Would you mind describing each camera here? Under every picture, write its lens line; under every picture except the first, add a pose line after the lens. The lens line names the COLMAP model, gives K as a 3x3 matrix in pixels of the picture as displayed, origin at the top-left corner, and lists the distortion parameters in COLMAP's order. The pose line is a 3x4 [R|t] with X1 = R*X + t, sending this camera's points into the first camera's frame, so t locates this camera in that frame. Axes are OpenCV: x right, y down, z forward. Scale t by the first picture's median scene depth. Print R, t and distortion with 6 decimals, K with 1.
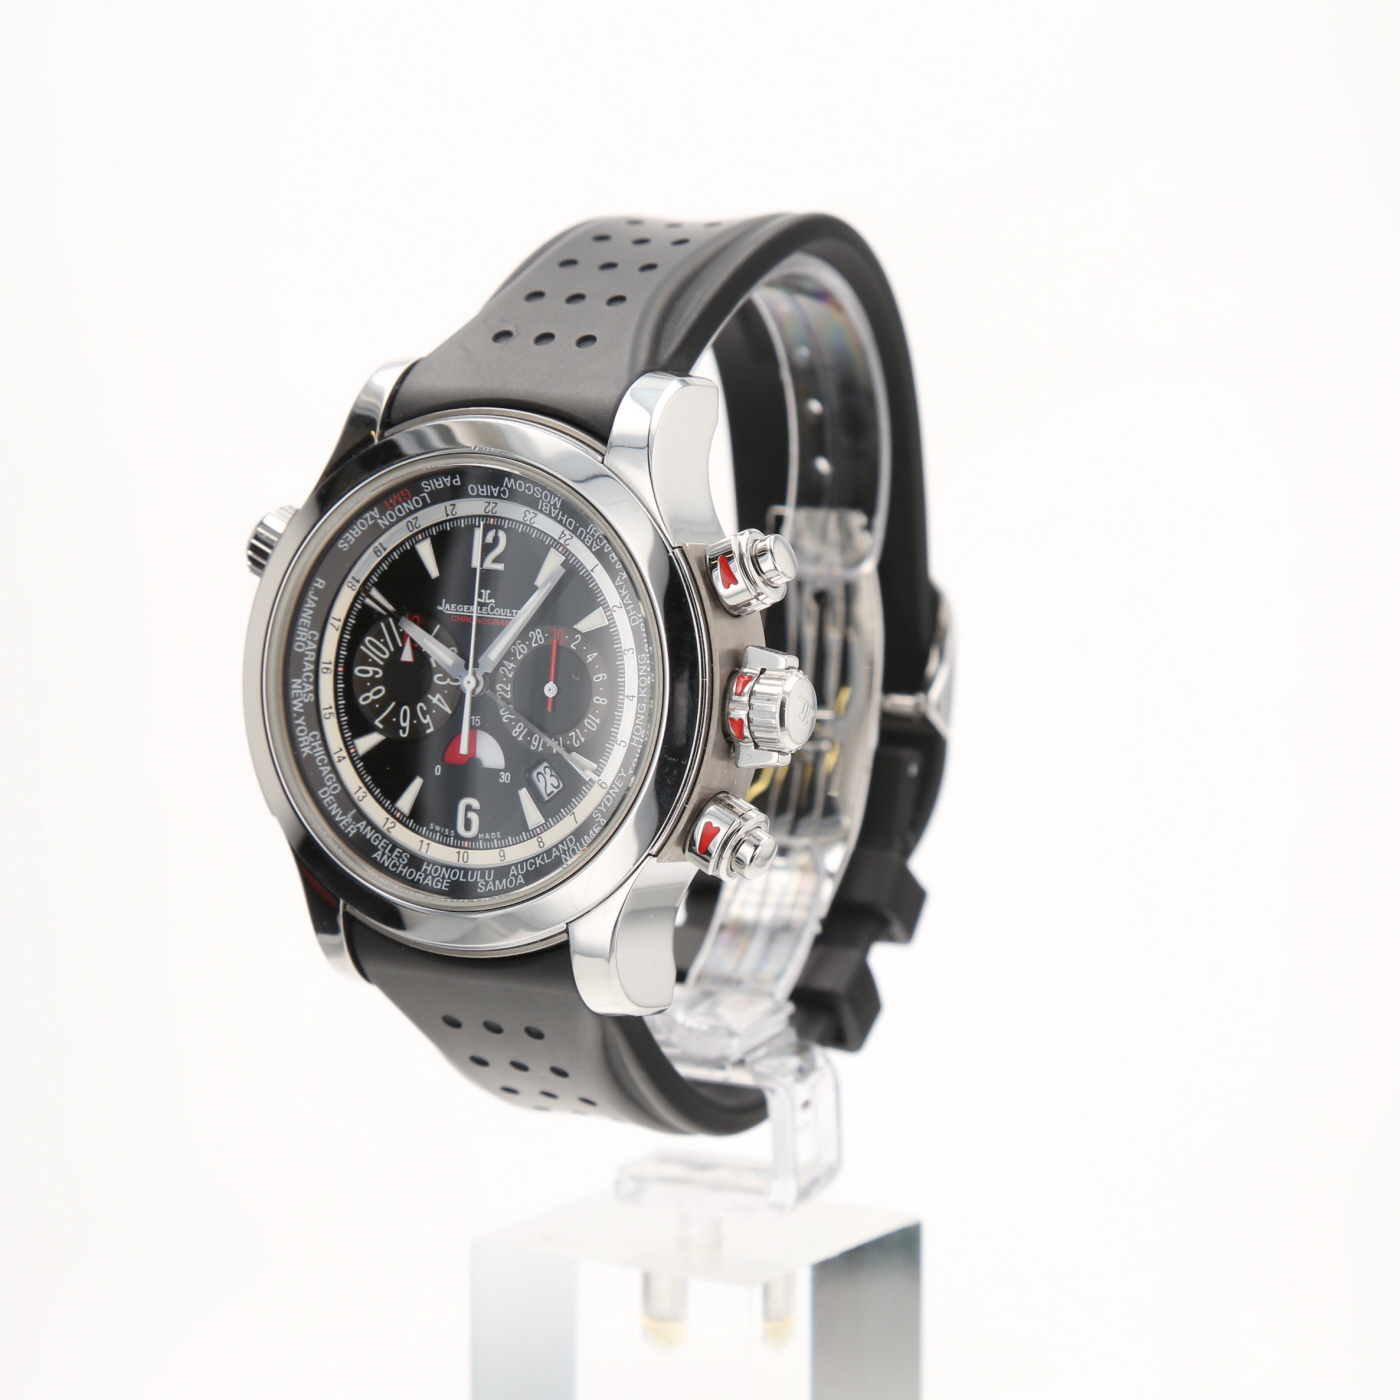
lens RADIAL K [[5471.1, 0, 697.9], [0, 5471.1, 697.6], [0, 0, 1]] dist [0.226046, 0.000000]
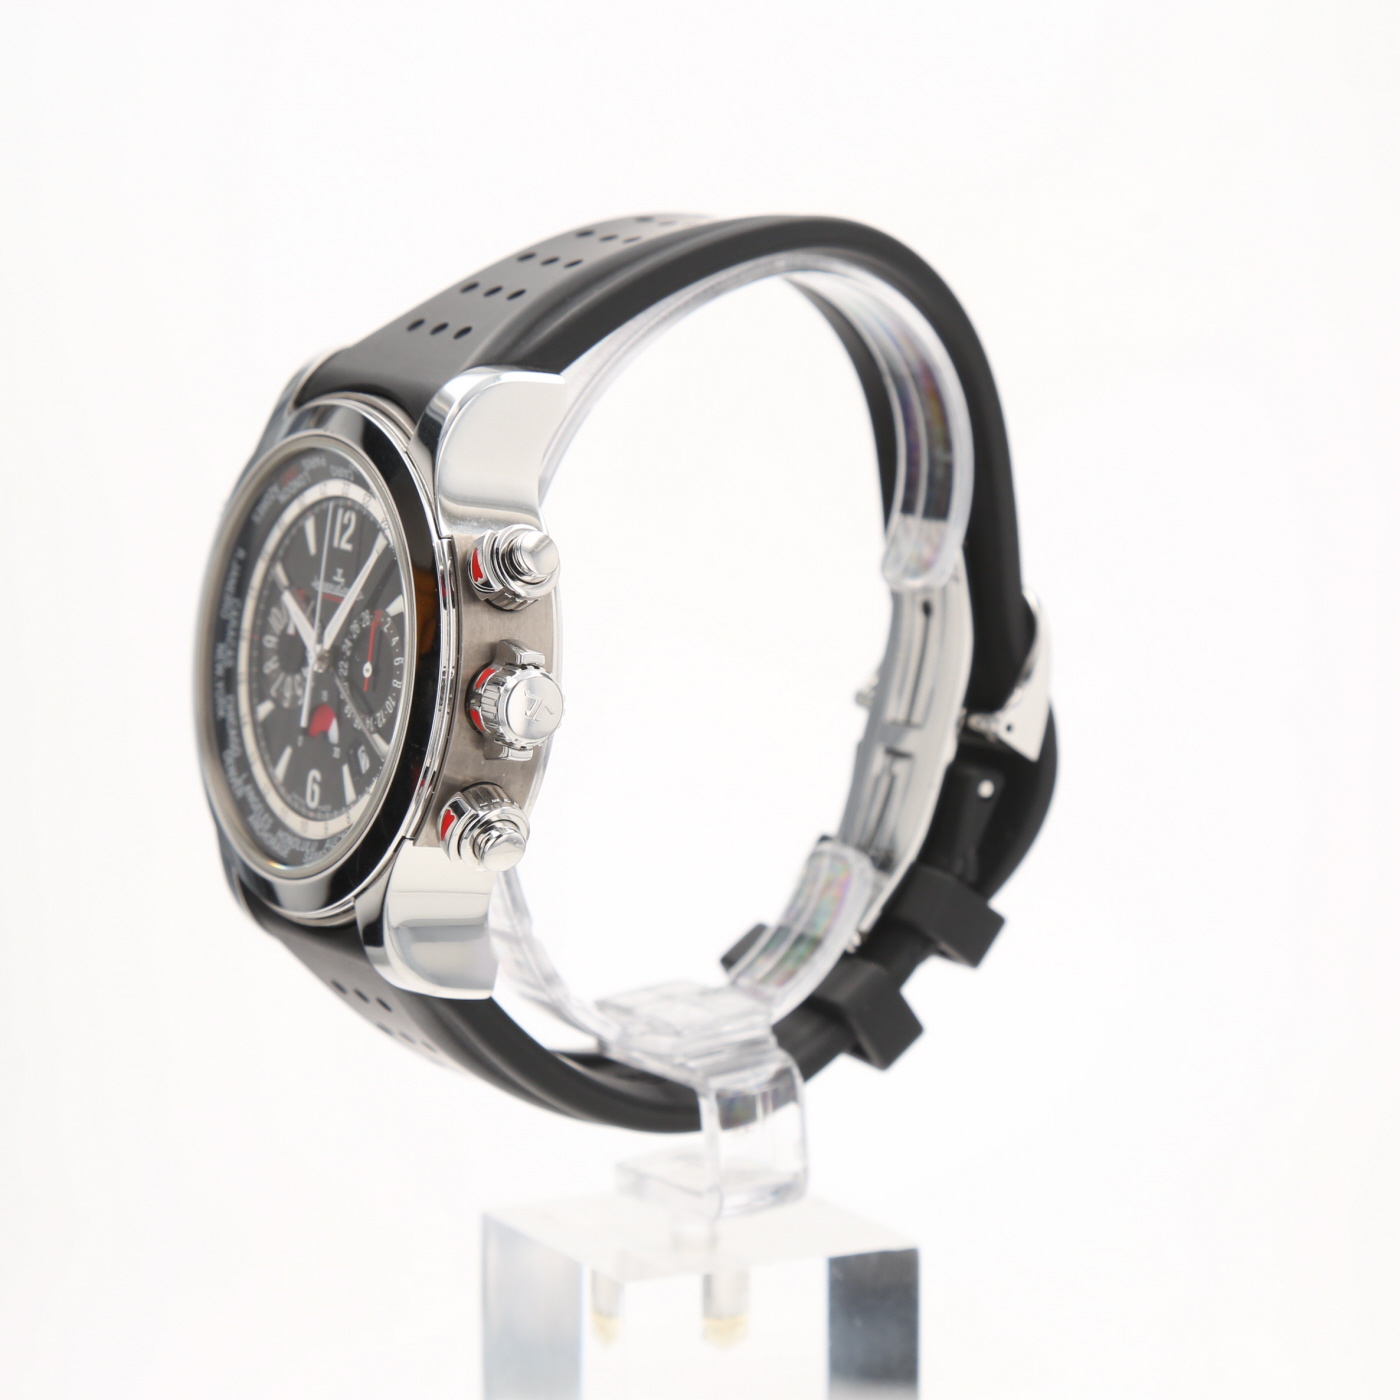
lens RADIAL K [[5471.1, 0, 702.7], [0, 5471.1, 688.4], [0, 0, 1]] dist [0.226046, 0.000000]
pose [[0.870643, 0.073613, -0.486376, 0.520008], [-0.073008, 0.997126, 0.020225, -0.023032], [0.486467, 0.017901, 0.873515, 0.135821]]
